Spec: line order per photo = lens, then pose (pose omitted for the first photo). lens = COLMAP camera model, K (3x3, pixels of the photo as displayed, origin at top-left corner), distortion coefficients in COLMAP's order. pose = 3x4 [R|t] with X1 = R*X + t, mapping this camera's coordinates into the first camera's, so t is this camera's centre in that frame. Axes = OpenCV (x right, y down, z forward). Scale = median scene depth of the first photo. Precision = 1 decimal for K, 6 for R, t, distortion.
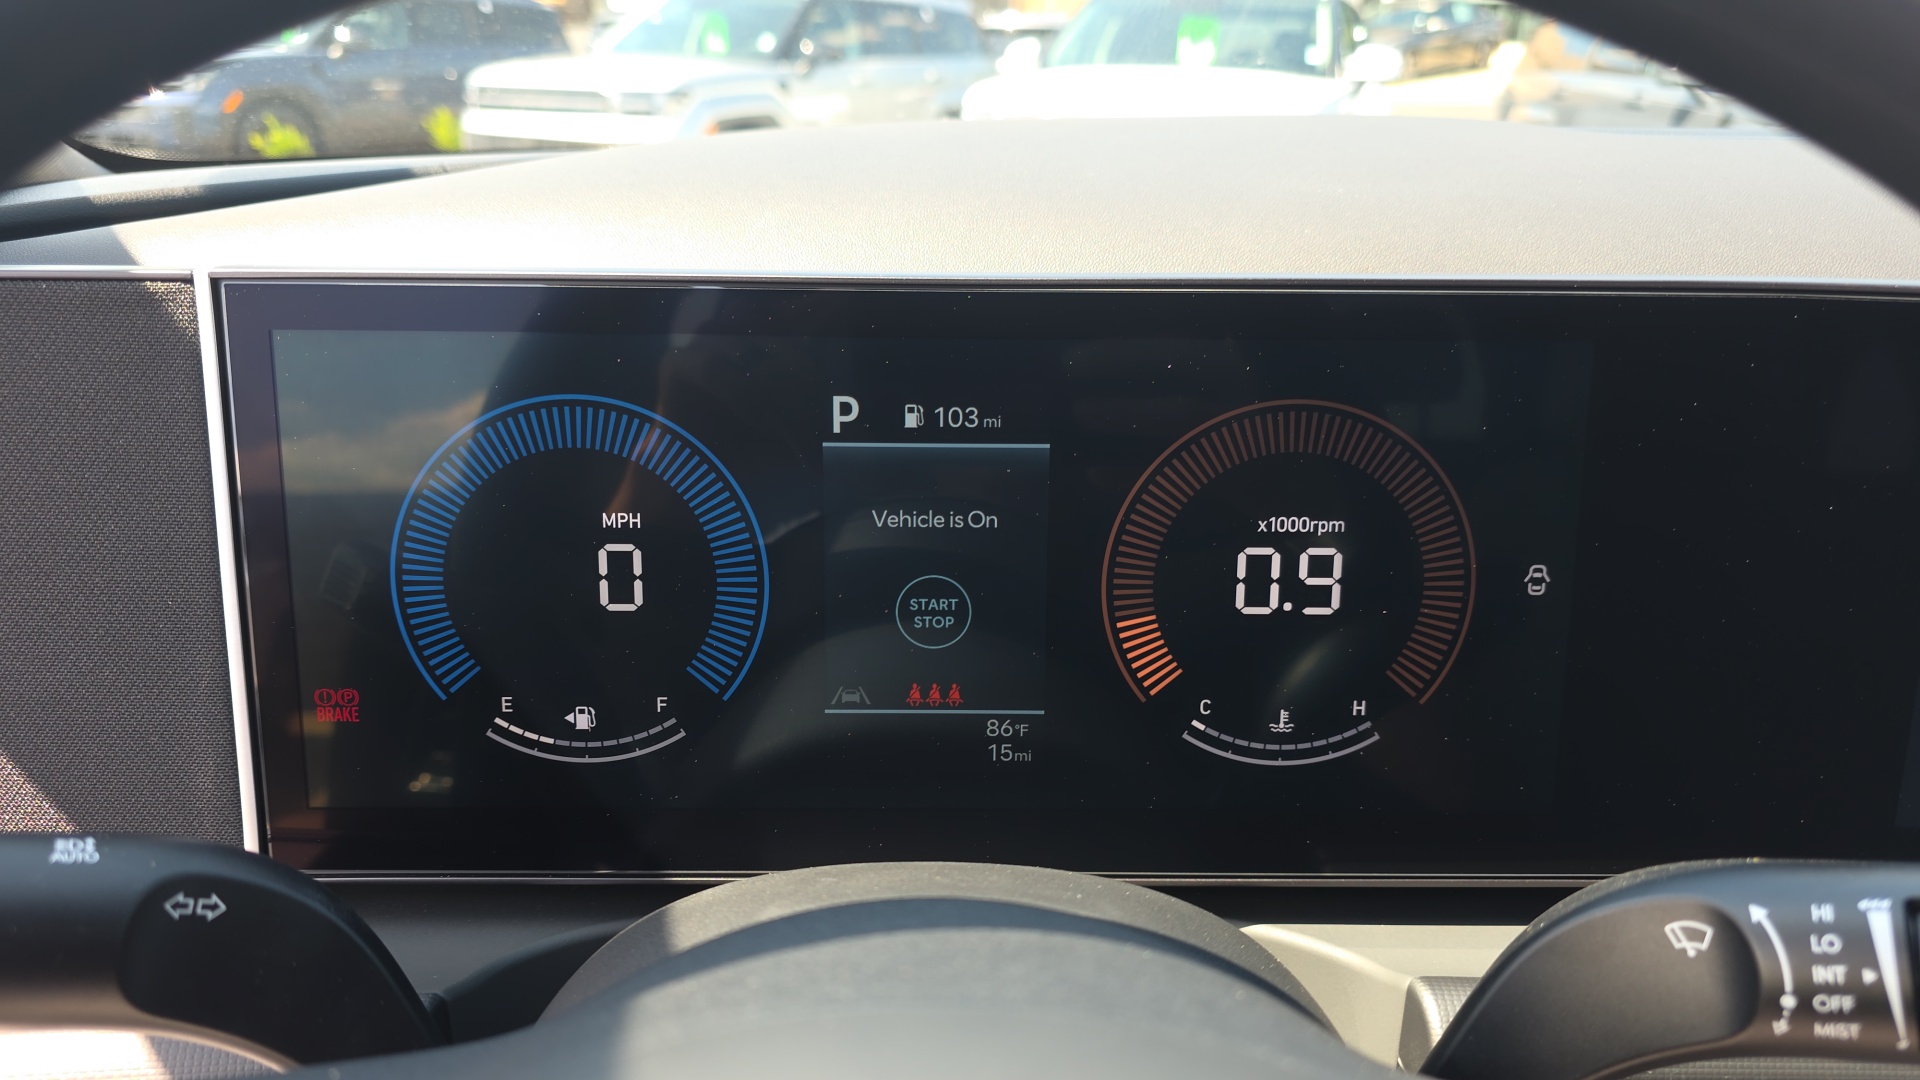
lens RADIAL K [[1360.6, 0, 938.0], [0, 1360.6, 543.5], [0, 0, 1]] dist [0.056448, -0.023543]
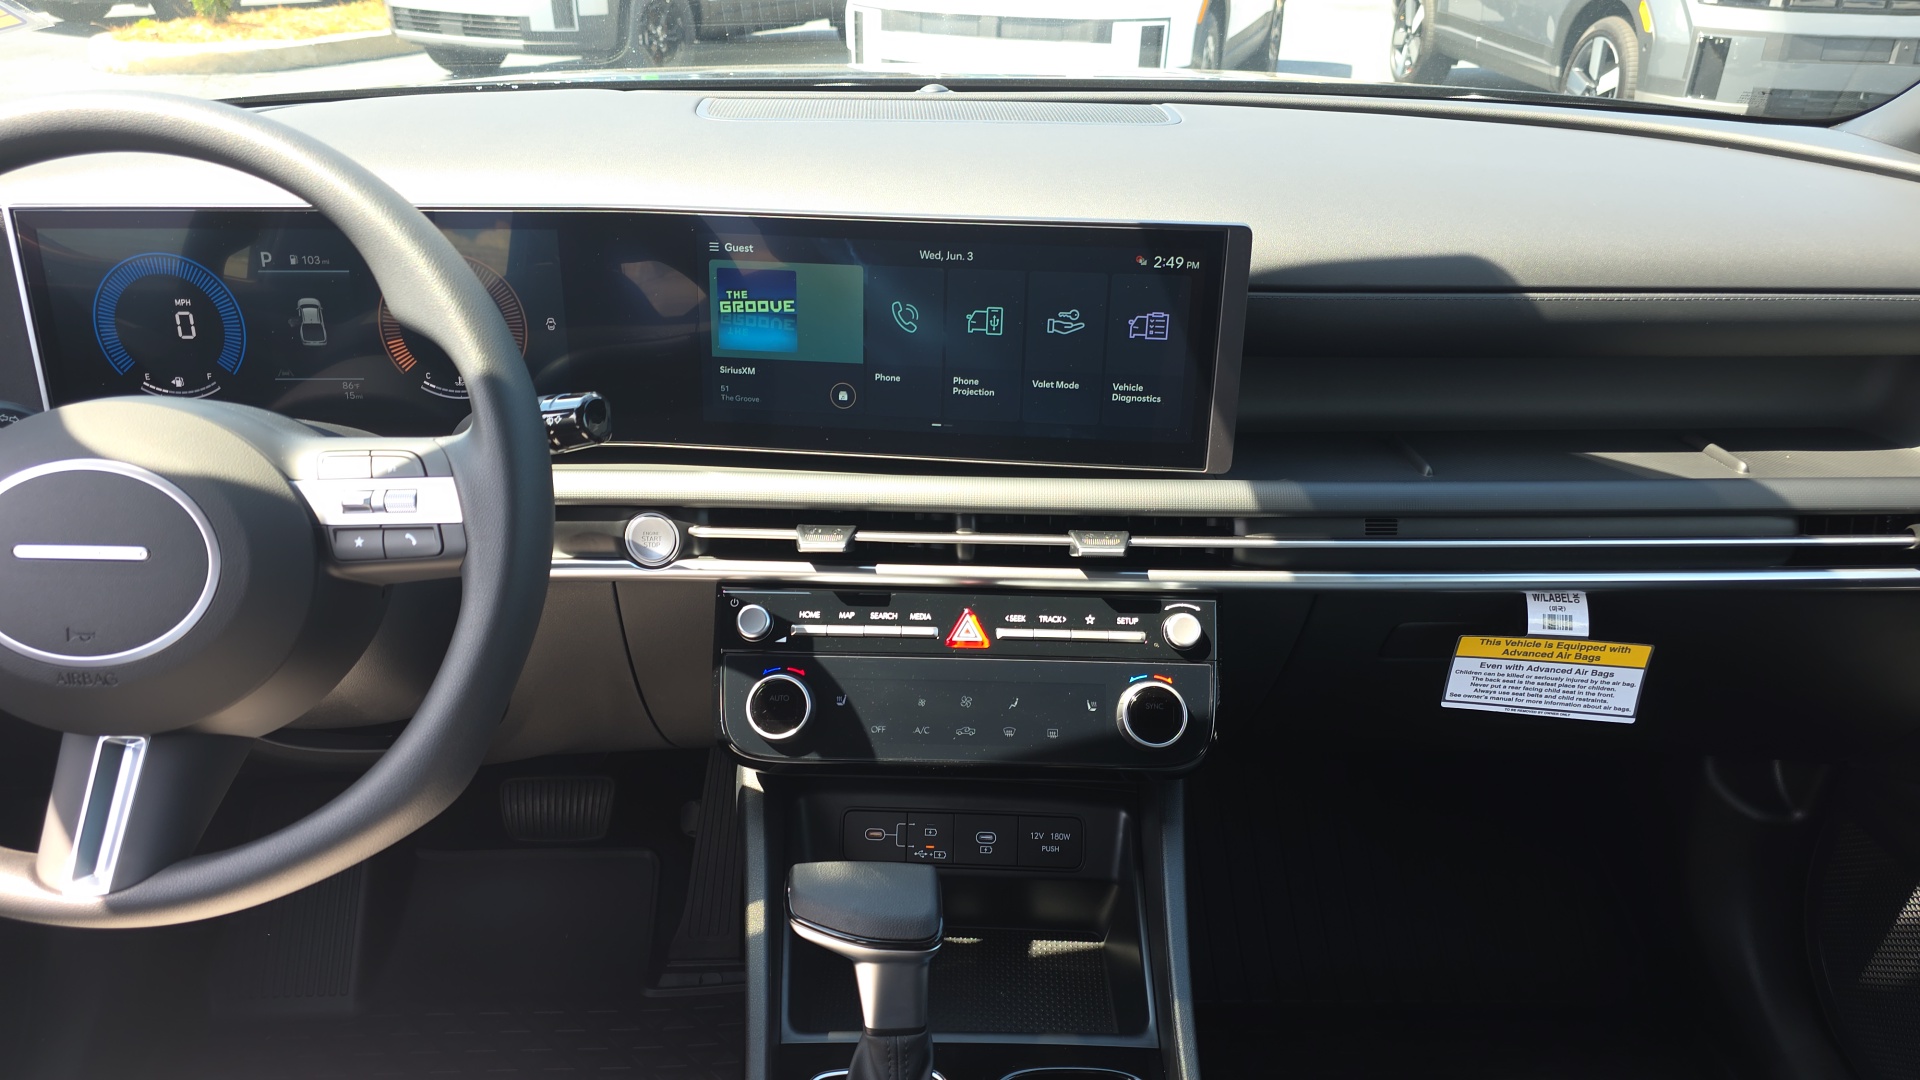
lens RADIAL K [[1294.7, 0, 949.0], [0, 1294.7, 550.5], [0, 0, 1]] dist [0.058675, -0.060439]
pose [[0.999582, -0.014856, 0.024820, 1.122458], [0.011307, 0.990447, 0.137430, 0.120379], [-0.026625, -0.137092, 0.990200, -1.518477]]
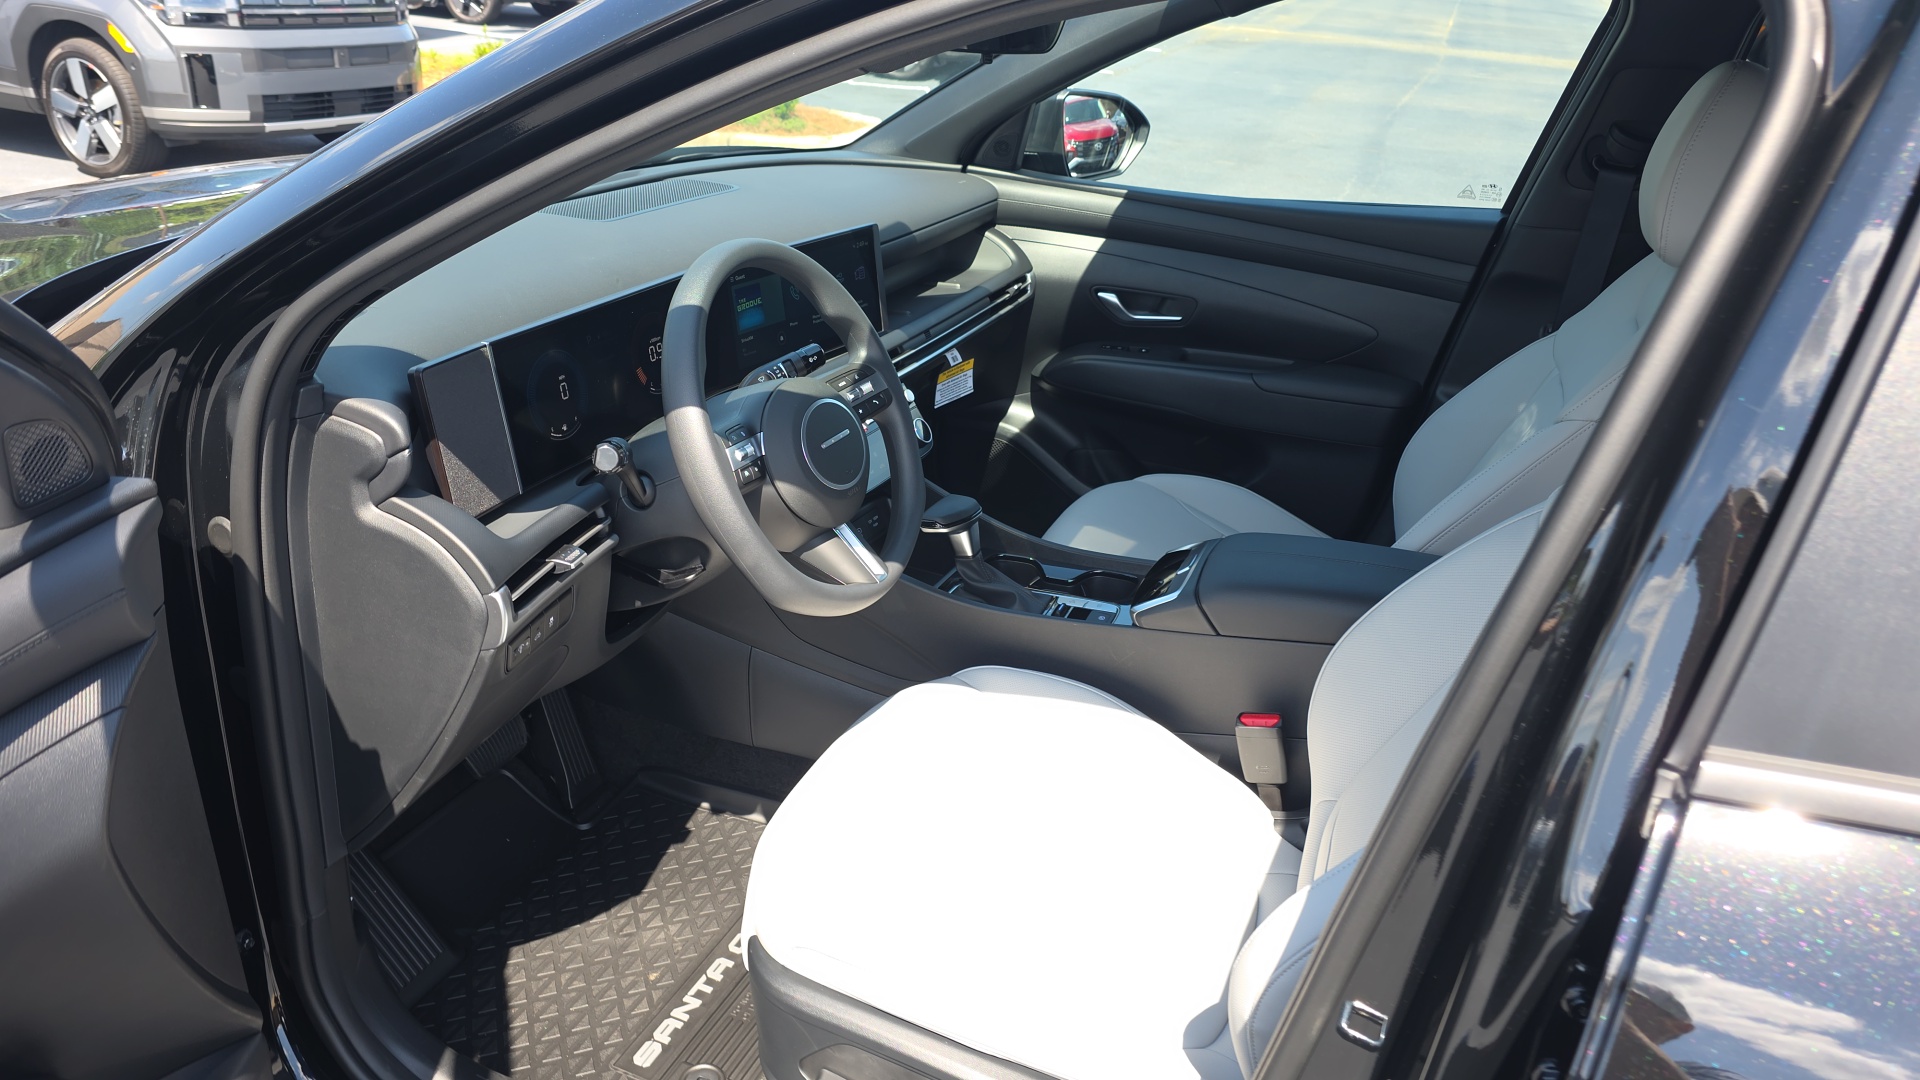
lens RADIAL K [[1294.7, 0, 913.5], [0, 1294.7, 544.7], [0, 0, 1]] dist [0.058675, -0.060439]
pose [[0.409702, -0.375524, 0.831340, -3.274665], [0.250118, 0.922656, 0.293509, -0.442262], [-0.877260, 0.087682, 0.471939, -1.773090]]
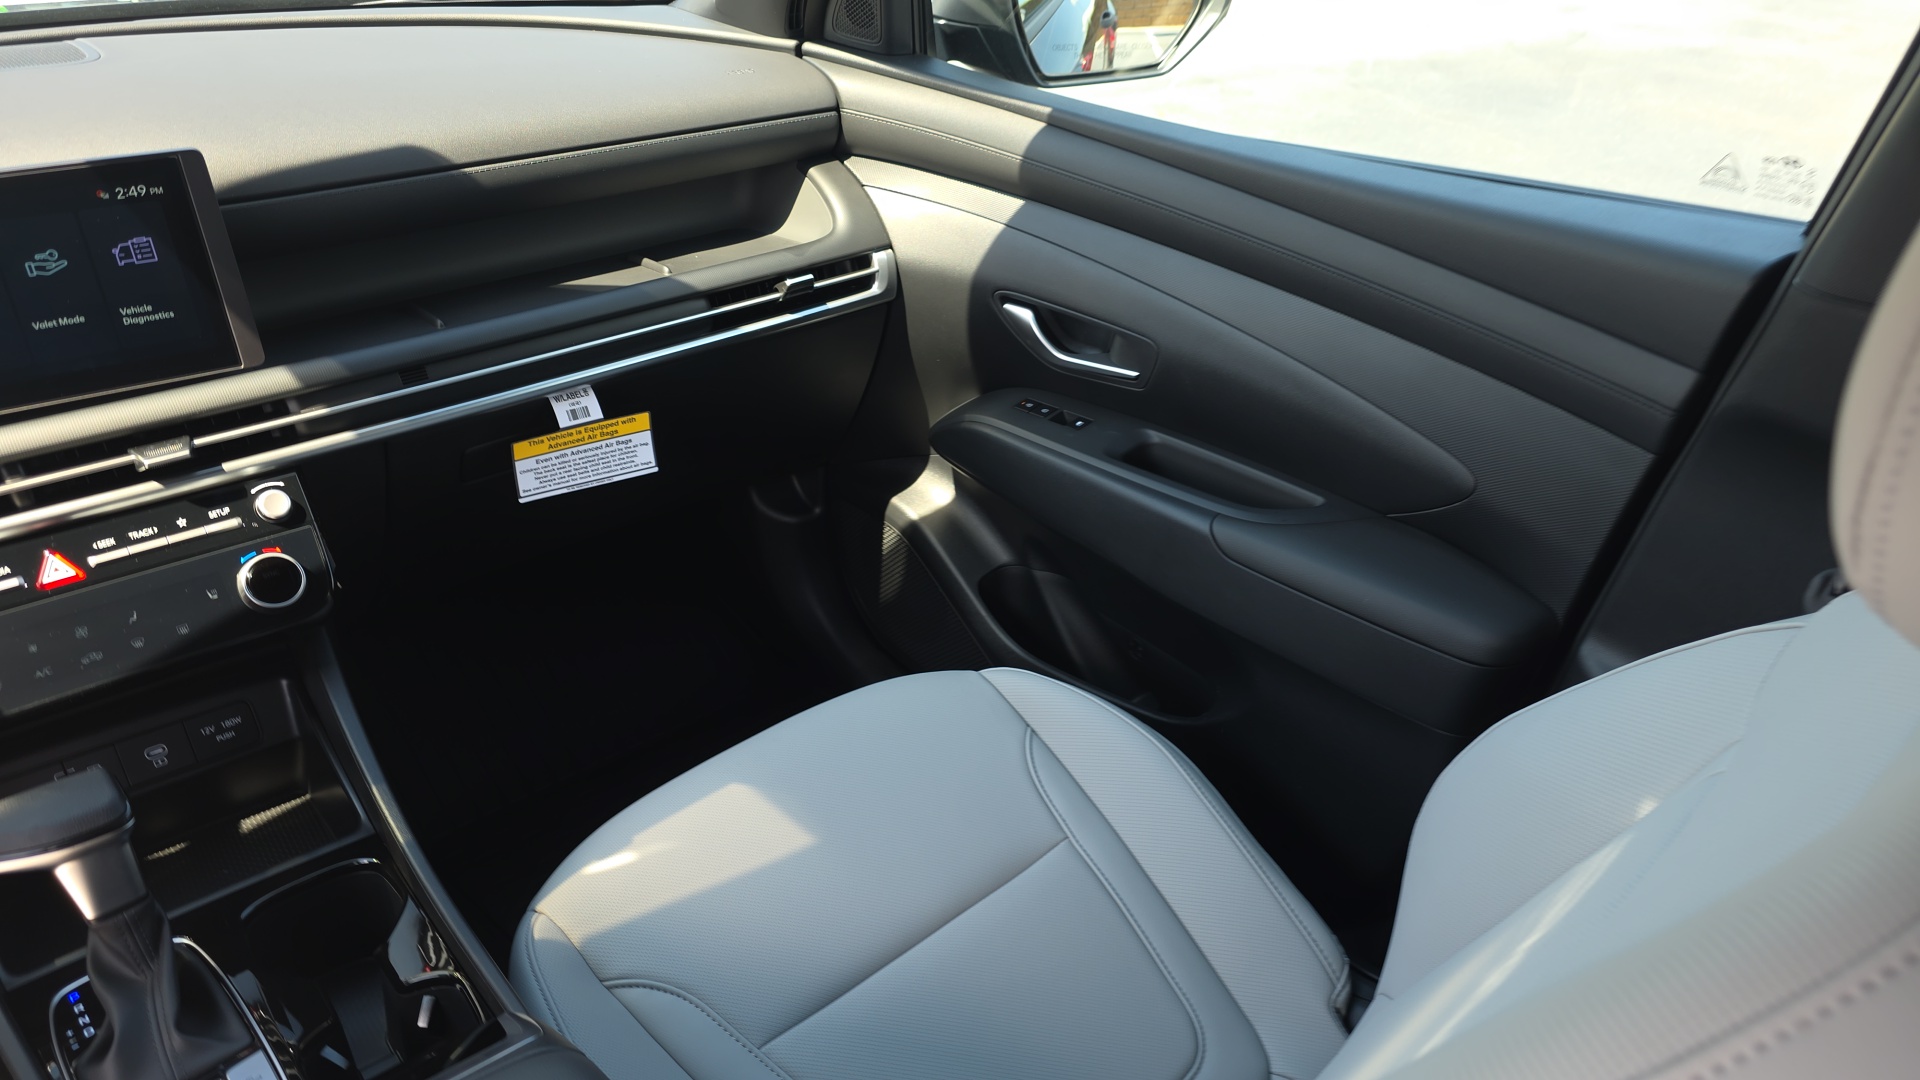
lens RADIAL K [[1294.7, 0, 991.3], [0, 1294.7, 544.3], [0, 0, 1]] dist [0.058675, -0.060439]
pose [[0.736414, -0.340468, 0.584616, 1.075093], [0.204192, 0.935694, 0.287718, 0.188167], [-0.644980, -0.092506, 0.758580, -2.302866]]
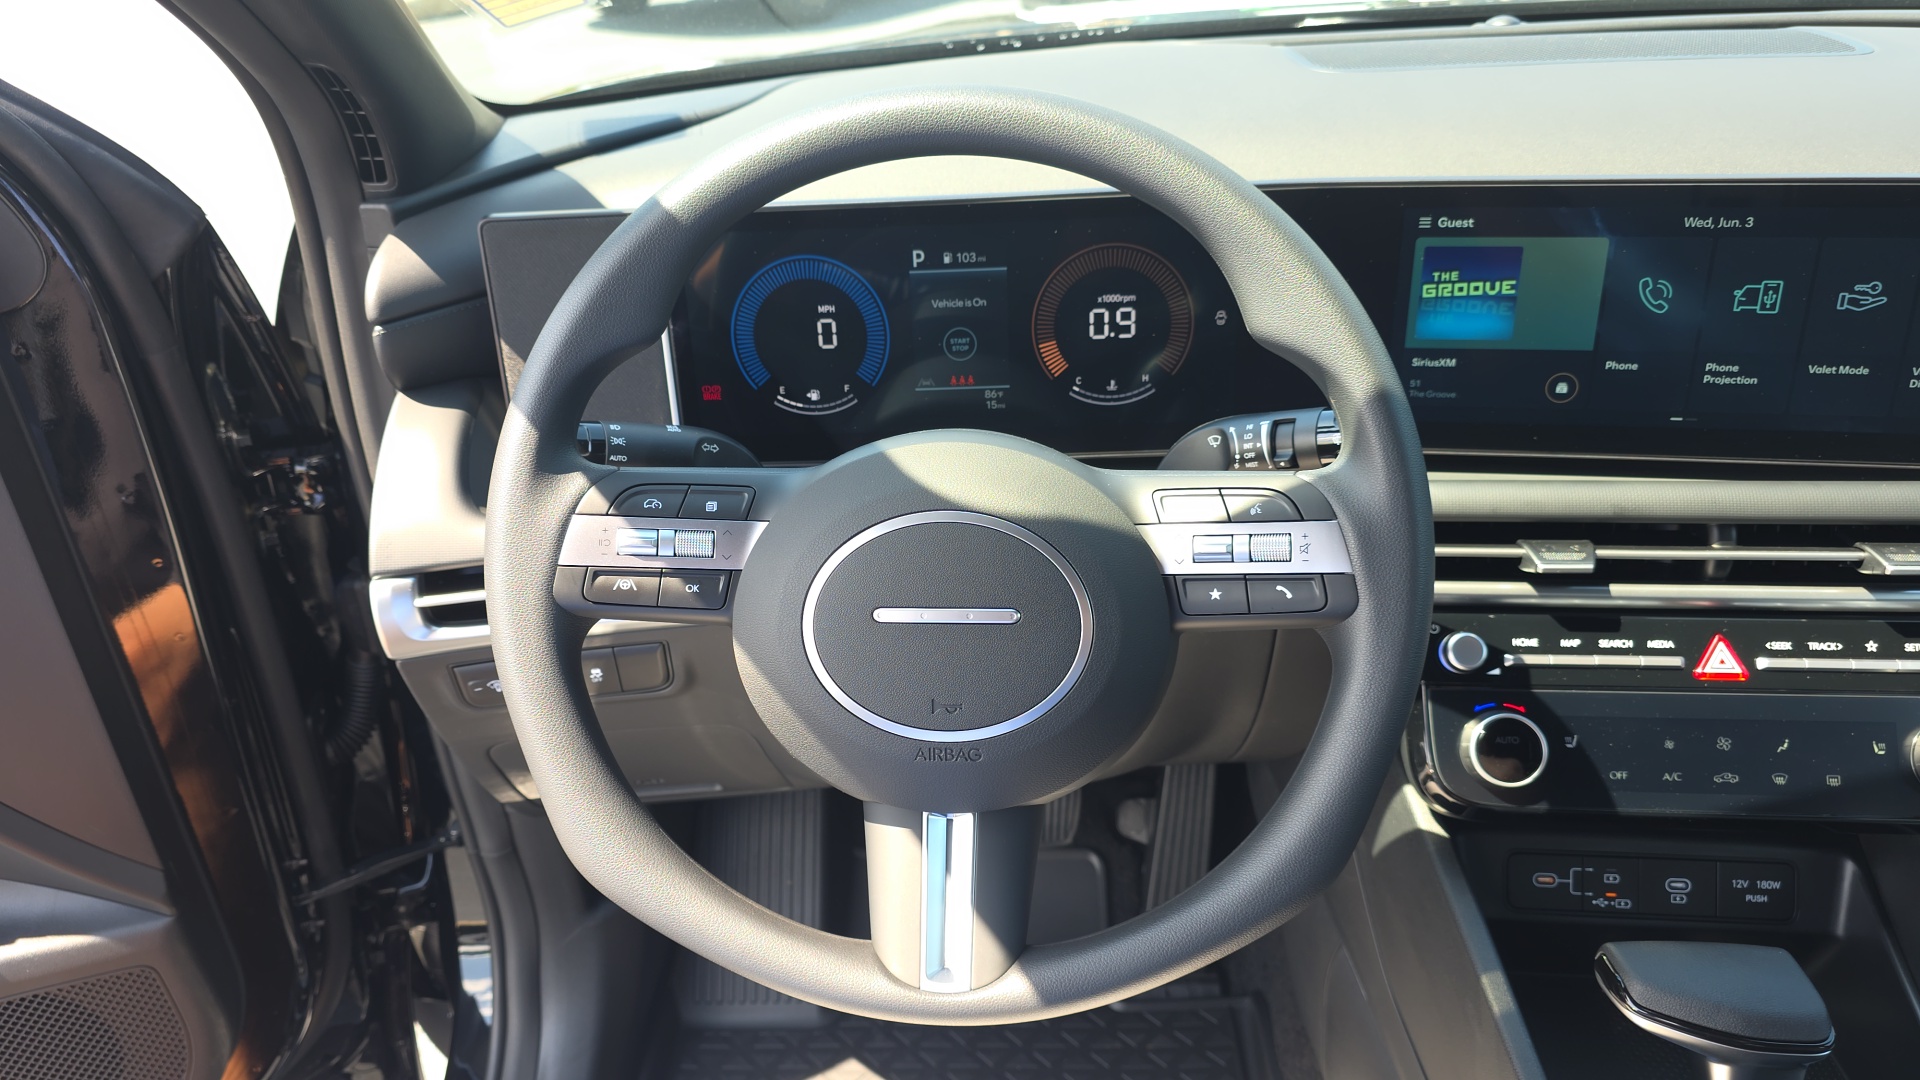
lens RADIAL K [[1294.7, 0, 941.5], [0, 1294.7, 548.6], [0, 0, 1]] dist [0.058675, -0.060439]
pose [[0.997480, -0.029564, -0.064490, 0.098330], [0.040829, 0.982626, 0.181050, -0.007951], [0.058017, -0.183227, 0.981357, -1.249199]]
